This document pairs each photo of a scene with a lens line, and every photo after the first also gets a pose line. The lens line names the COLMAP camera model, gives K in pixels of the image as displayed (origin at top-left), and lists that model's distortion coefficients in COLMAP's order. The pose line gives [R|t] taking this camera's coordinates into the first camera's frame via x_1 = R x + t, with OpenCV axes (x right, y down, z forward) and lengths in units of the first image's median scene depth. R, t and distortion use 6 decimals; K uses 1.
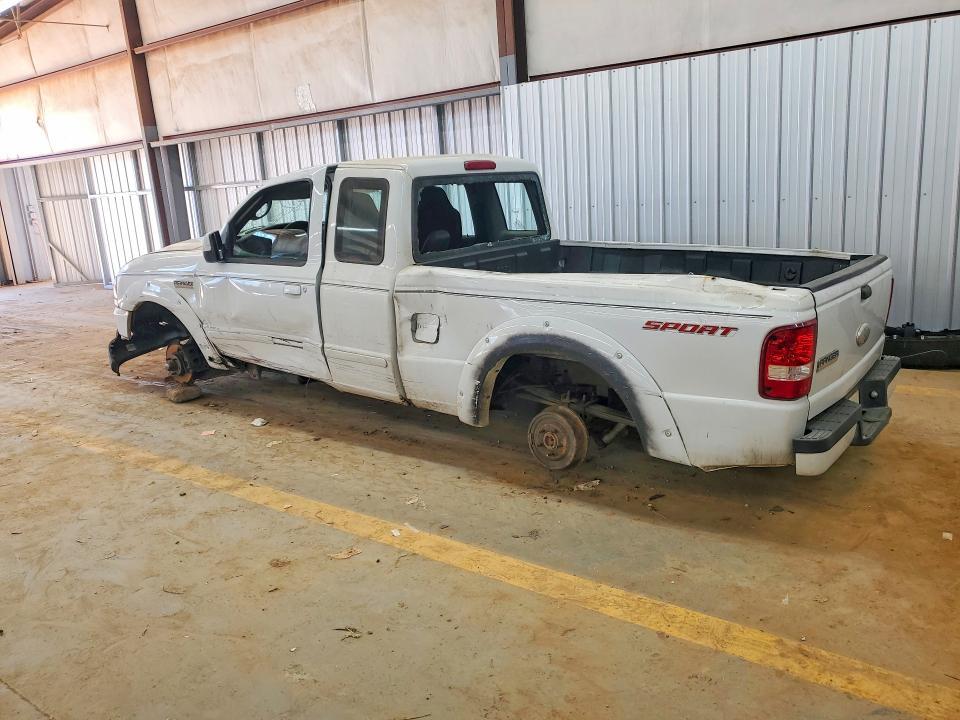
lens RADIAL K [[757.3, 0, 479.7], [0, 757.3, 338.1], [0, 0, 1]] dist [0.003531, 0.005559]
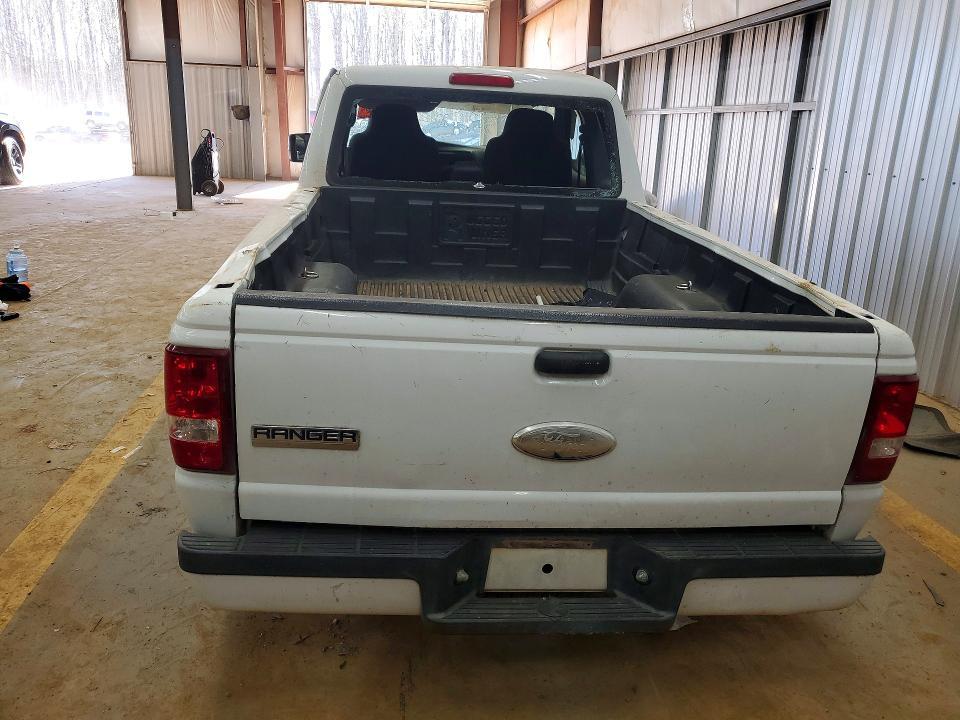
lens RADIAL K [[758.8, 0, 480.6], [0, 758.8, 340.9], [0, 0, 1]] dist [0.008919, 0.008727]
pose [[0.685461, 0.291408, -0.667252, 0.649172], [-0.230801, 0.956119, 0.180464, -0.125010], [0.690561, 0.030302, 0.722640, 0.494757]]
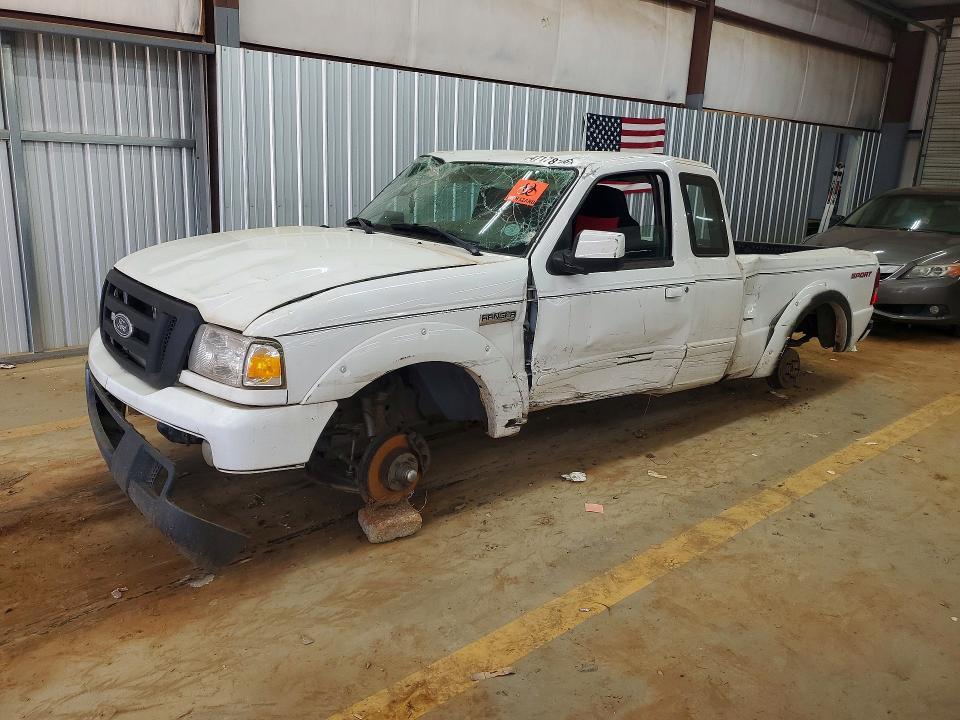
lens RADIAL K [[737.6, 0, 480.0], [0, 737.6, 360.0], [0, 0, 1]] dist [0.005051, 0.005670]
pose [[0.200216, -0.169954, 0.964899, -1.220652], [0.155461, 0.977874, 0.139981, -0.151988], [-0.967339, 0.121977, 0.222207, 1.100160]]
